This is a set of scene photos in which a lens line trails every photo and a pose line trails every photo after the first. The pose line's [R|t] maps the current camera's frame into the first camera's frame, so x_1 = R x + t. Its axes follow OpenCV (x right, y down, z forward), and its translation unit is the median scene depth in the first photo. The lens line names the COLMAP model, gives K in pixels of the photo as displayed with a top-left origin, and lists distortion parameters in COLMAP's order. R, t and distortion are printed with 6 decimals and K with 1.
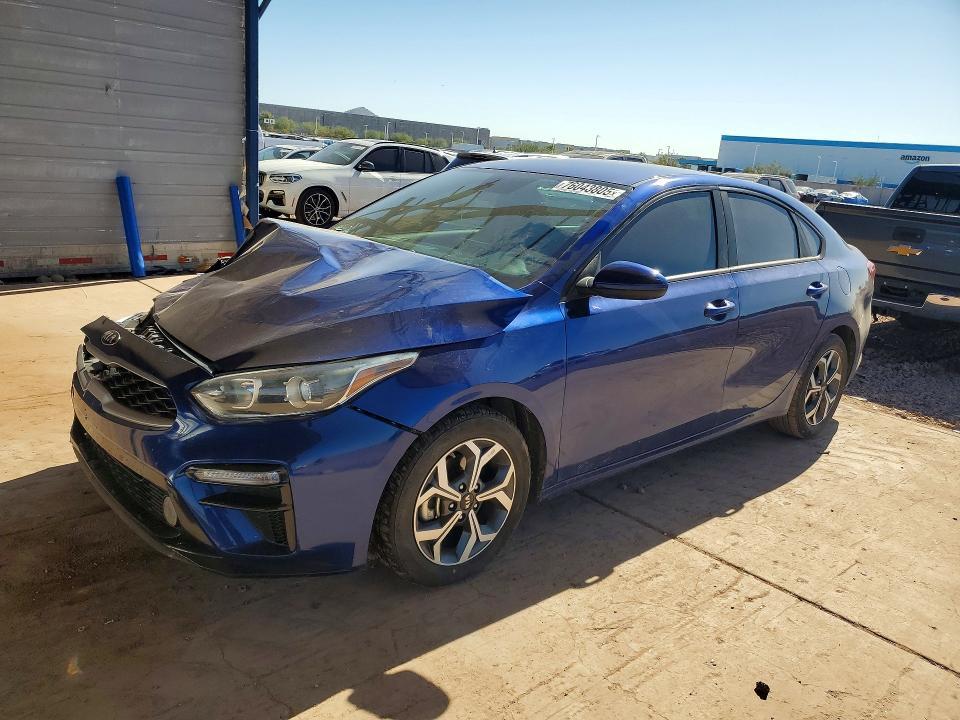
lens RADIAL K [[741.8, 0, 480.0], [0, 741.8, 360.0], [0, 0, 1]] dist [0.008240, 0.001445]
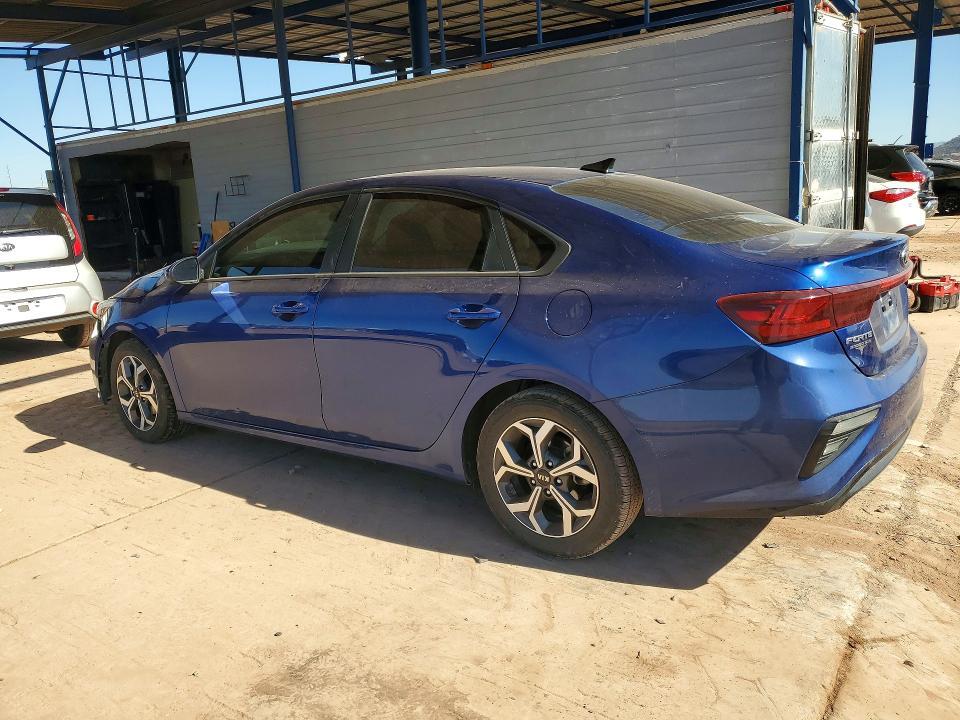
lens RADIAL K [[741.8, 0, 480.0], [0, 741.8, 360.0], [0, 0, 1]] dist [0.008240, 0.001445]
pose [[0.201713, 0.120794, -0.971967, 1.732462], [-0.188254, 0.978644, 0.082555, -0.172861], [0.961183, 0.166325, 0.220145, 1.294307]]
